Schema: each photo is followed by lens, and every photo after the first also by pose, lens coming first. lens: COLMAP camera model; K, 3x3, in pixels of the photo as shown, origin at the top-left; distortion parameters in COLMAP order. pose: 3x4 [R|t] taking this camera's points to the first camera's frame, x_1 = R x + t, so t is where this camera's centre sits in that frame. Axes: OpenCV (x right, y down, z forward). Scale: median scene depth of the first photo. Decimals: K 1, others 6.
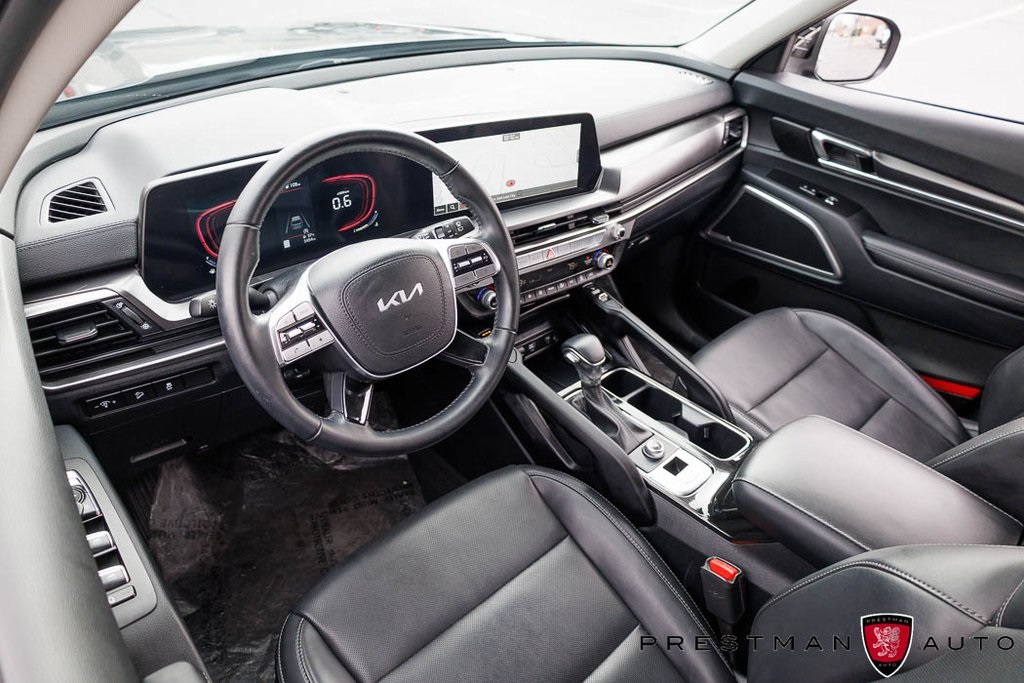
lens RADIAL K [[664.1, 0, 517.5], [0, 664.1, 343.0], [0, 0, 1]] dist [0.010551, -0.001781]
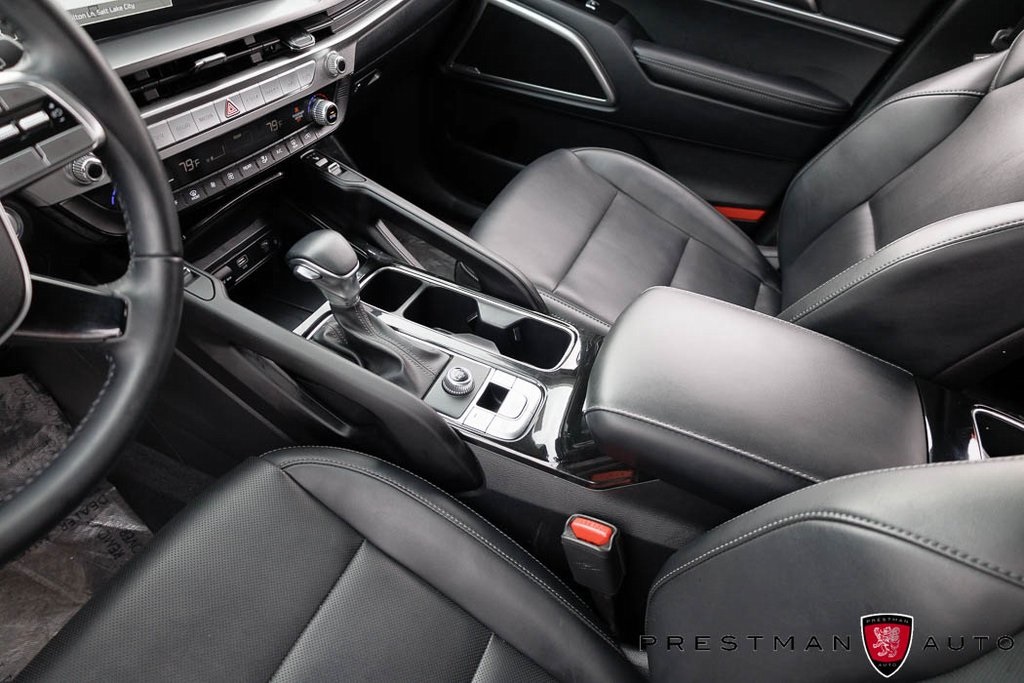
lens RADIAL K [[664.1, 0, 512.1], [0, 664.1, 339.5], [0, 0, 1]] dist [0.010551, -0.001781]
pose [[0.917008, -0.232786, 0.323895, 0.039781], [0.168766, 0.962204, 0.213733, -0.018153], [-0.361407, -0.141332, 0.921635, 0.324223]]
